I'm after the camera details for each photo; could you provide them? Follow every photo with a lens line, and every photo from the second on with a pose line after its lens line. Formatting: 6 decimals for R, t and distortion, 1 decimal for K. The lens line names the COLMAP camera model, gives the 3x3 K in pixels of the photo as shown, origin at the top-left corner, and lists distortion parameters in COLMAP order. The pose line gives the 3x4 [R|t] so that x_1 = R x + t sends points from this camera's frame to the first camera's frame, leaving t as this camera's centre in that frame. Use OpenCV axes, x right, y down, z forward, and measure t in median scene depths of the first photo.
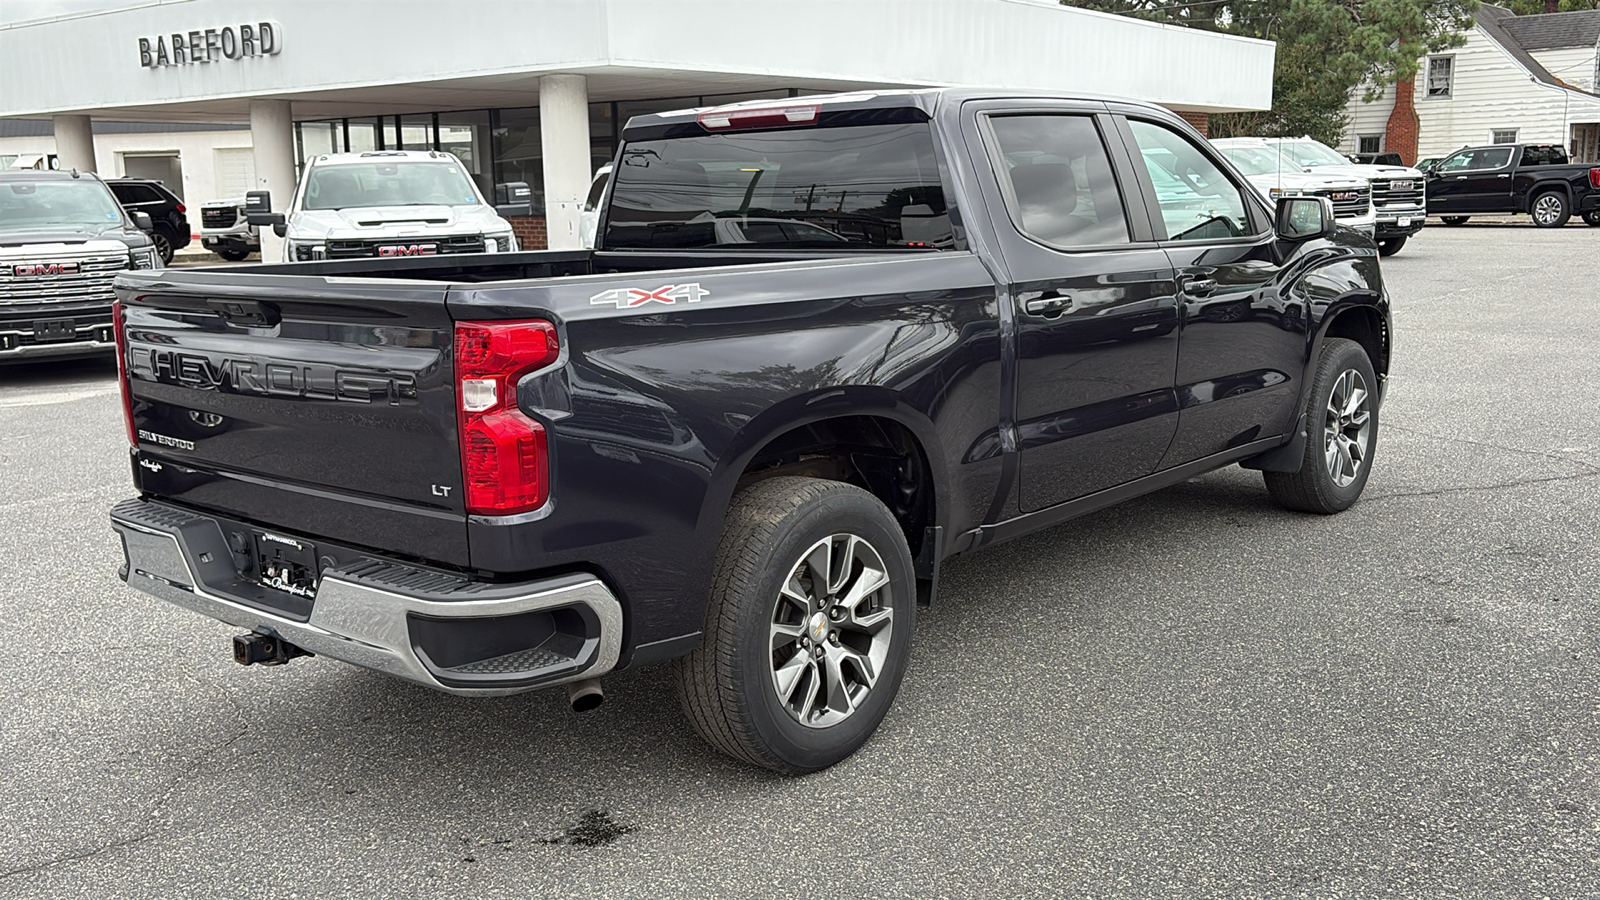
lens RADIAL K [[1485.1, 0, 786.8], [0, 1485.1, 452.0], [0, 0, 1]] dist [0.032565, 0.000000]
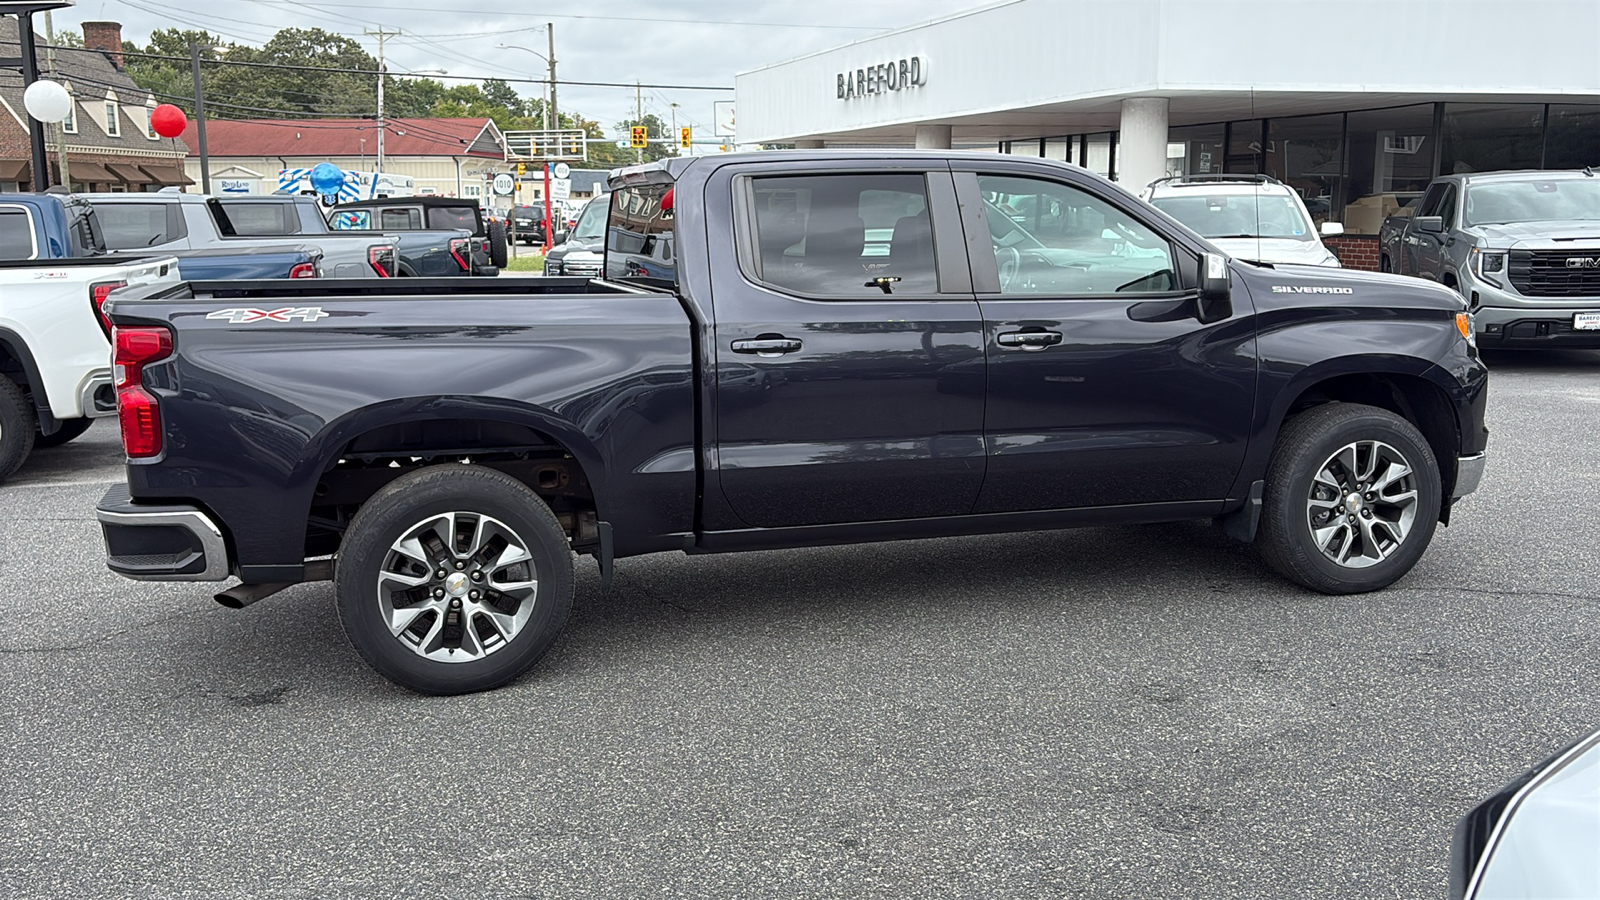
lens RADIAL K [[1485.1, 0, 804.8], [0, 1485.1, 462.5], [0, 0, 1]] dist [0.032565, 0.000000]
pose [[0.846989, 0.106452, -0.520842, 0.716634], [-0.105547, 0.993915, 0.031502, -0.044040], [0.521027, 0.028292, 0.853071, 0.051628]]
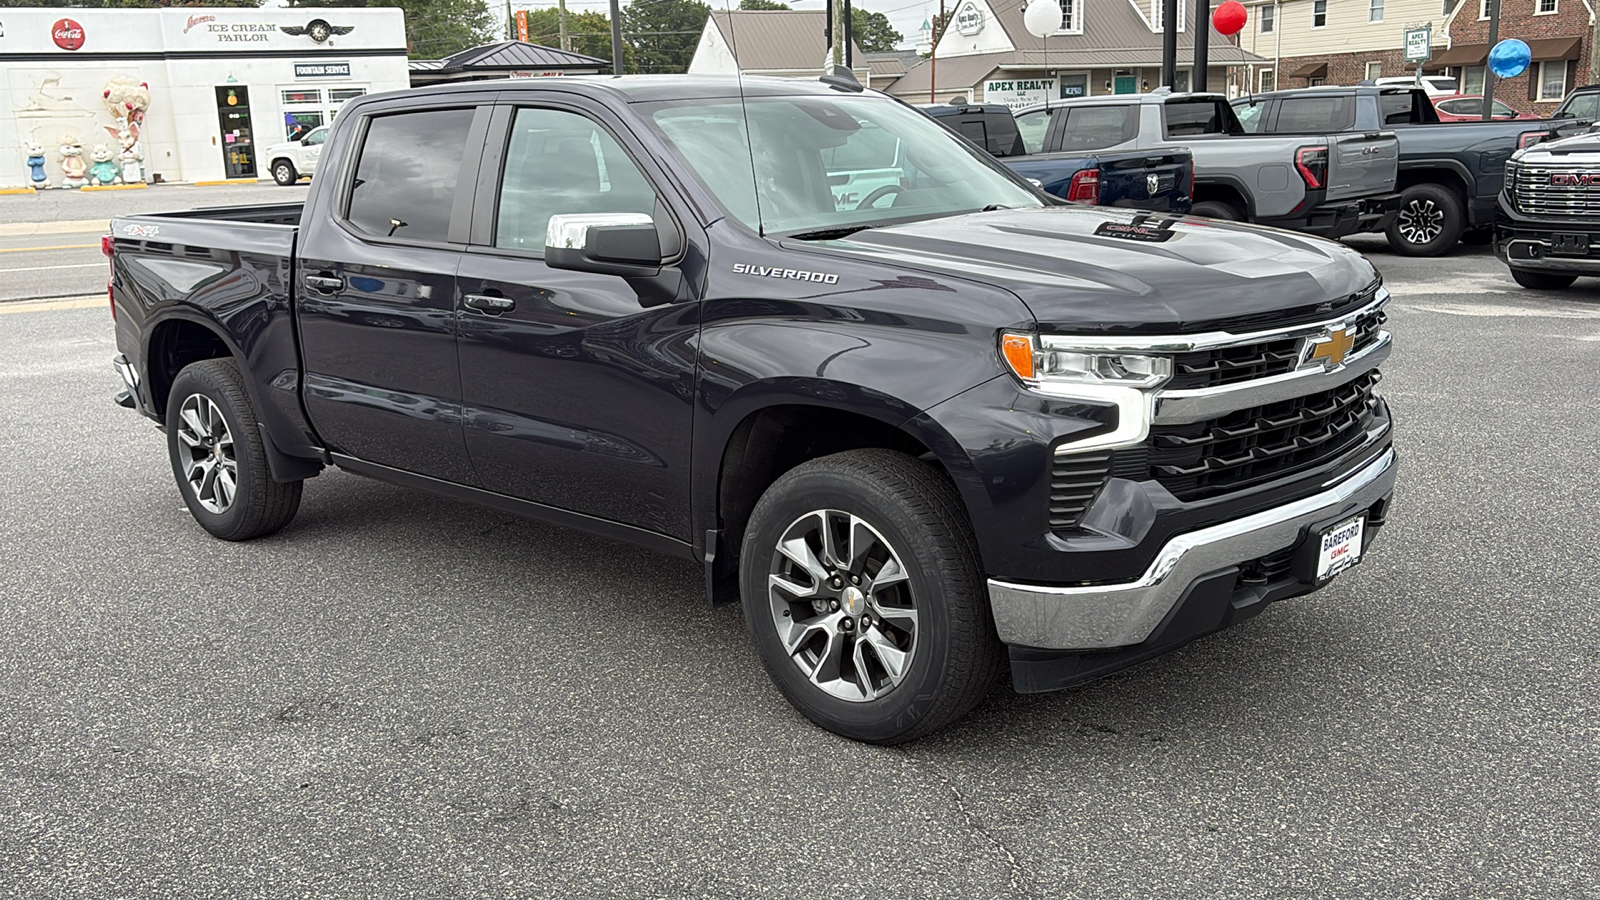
lens RADIAL K [[1485.1, 0, 749.0], [0, 1485.1, 480.7], [0, 0, 1]] dist [0.032565, 0.000000]
pose [[-0.052739, 0.258359, -0.964608, 1.203303], [-0.140650, 0.954402, 0.263315, -0.276797], [0.988654, 0.149559, -0.013996, 1.235080]]
